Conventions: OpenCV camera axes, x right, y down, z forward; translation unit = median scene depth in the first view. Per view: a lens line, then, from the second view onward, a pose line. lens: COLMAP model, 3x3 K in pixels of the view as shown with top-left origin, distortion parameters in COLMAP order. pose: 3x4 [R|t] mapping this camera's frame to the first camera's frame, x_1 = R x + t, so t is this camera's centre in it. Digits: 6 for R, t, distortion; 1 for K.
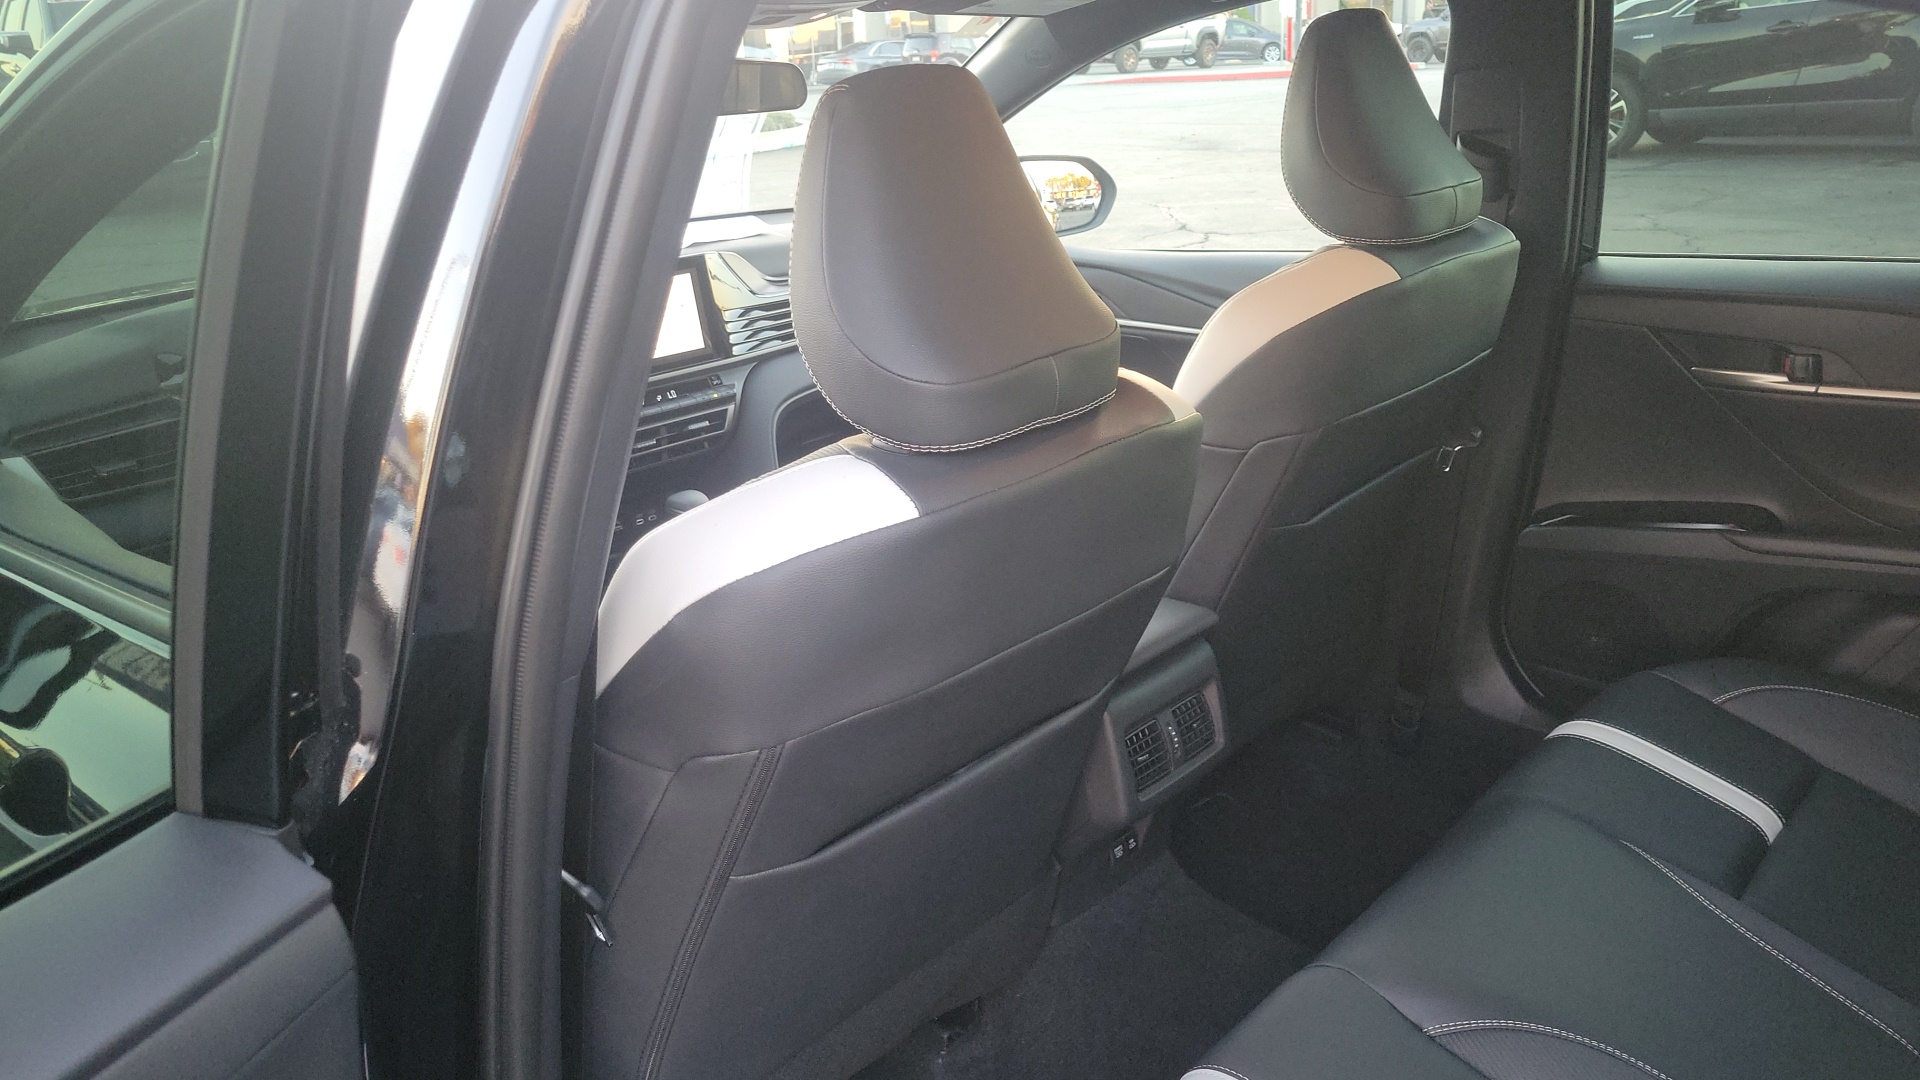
lens RADIAL K [[1438.8, 0, 952.7], [0, 1438.8, 548.3], [0, 0, 1]] dist [0.036097, -0.003144]
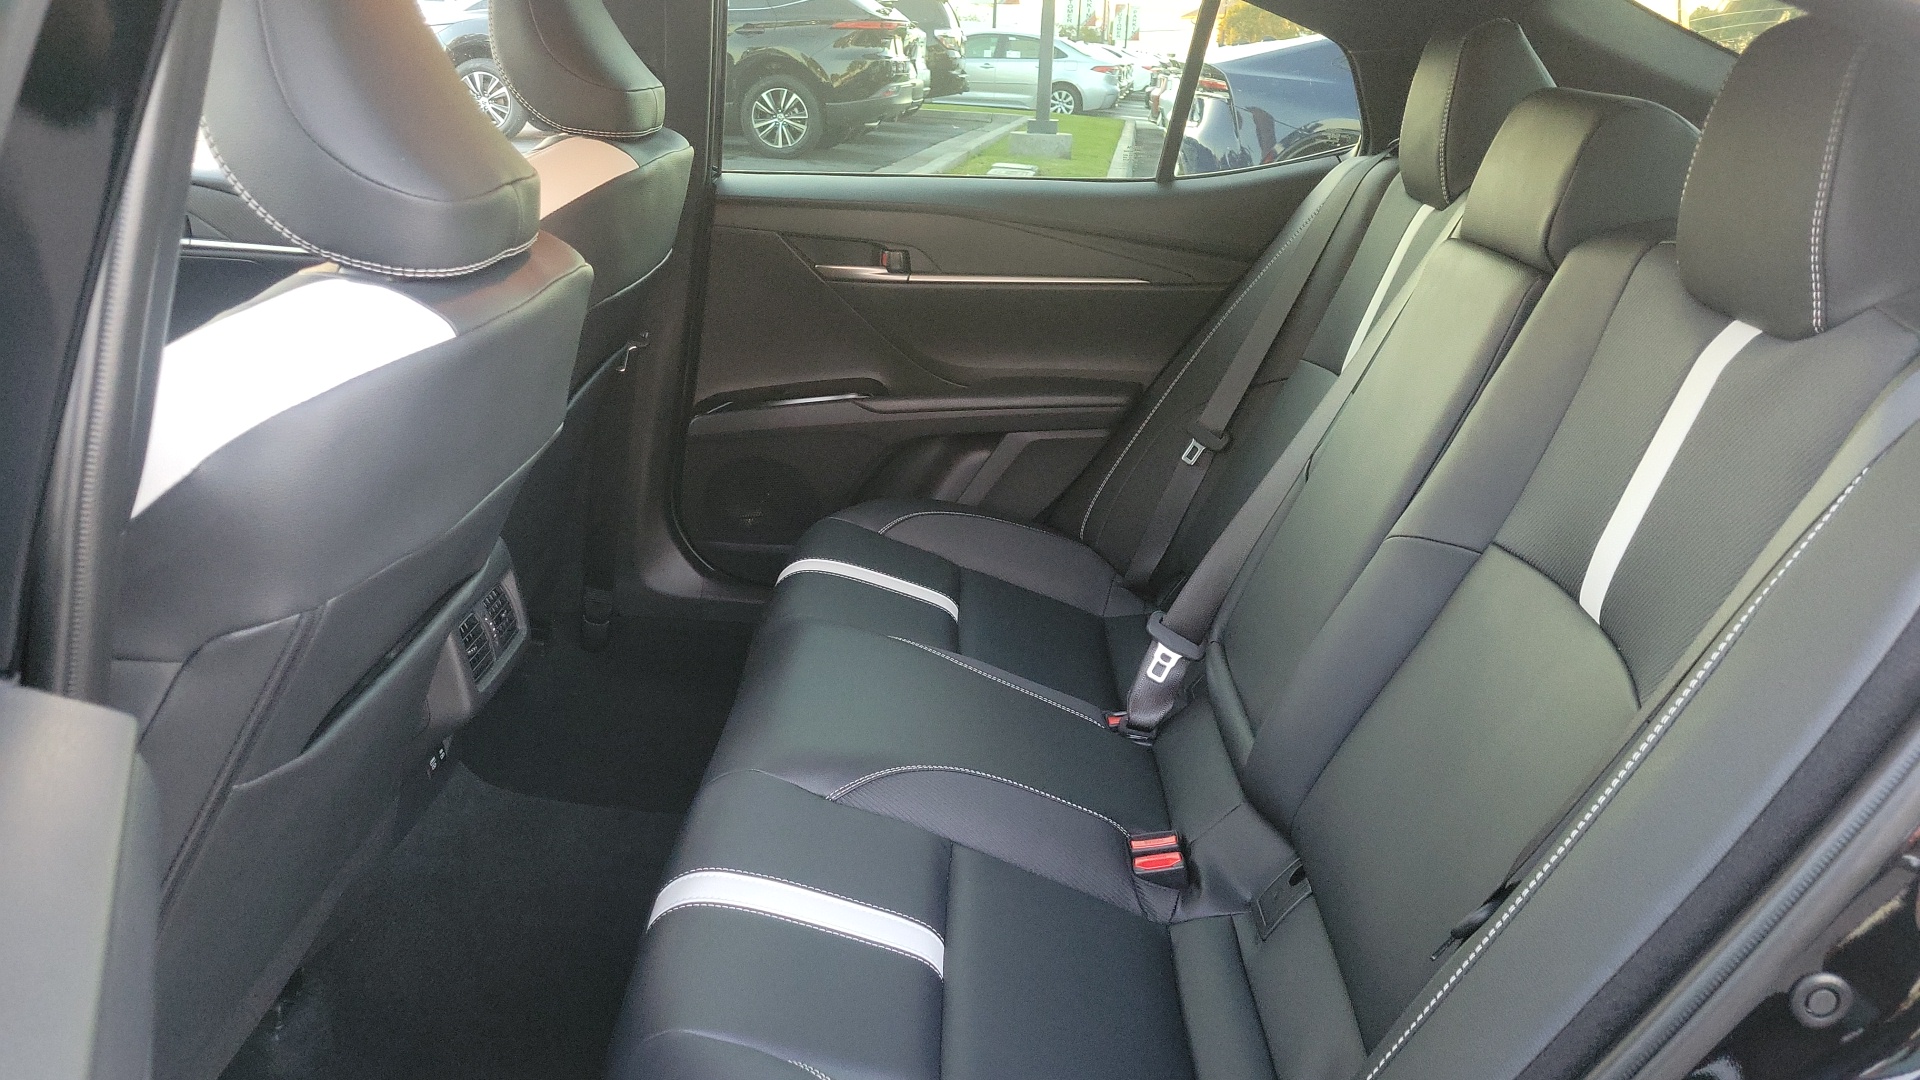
lens RADIAL K [[1406.7, 0, 960.0], [0, 1406.7, 540.0], [0, 0, 1]] dist [0.073179, -0.001020]
pose [[0.761679, -0.142948, 0.631989, -0.201846], [0.133632, 0.989048, 0.062657, 0.050928], [-0.634025, 0.036729, 0.772440, 0.034711]]
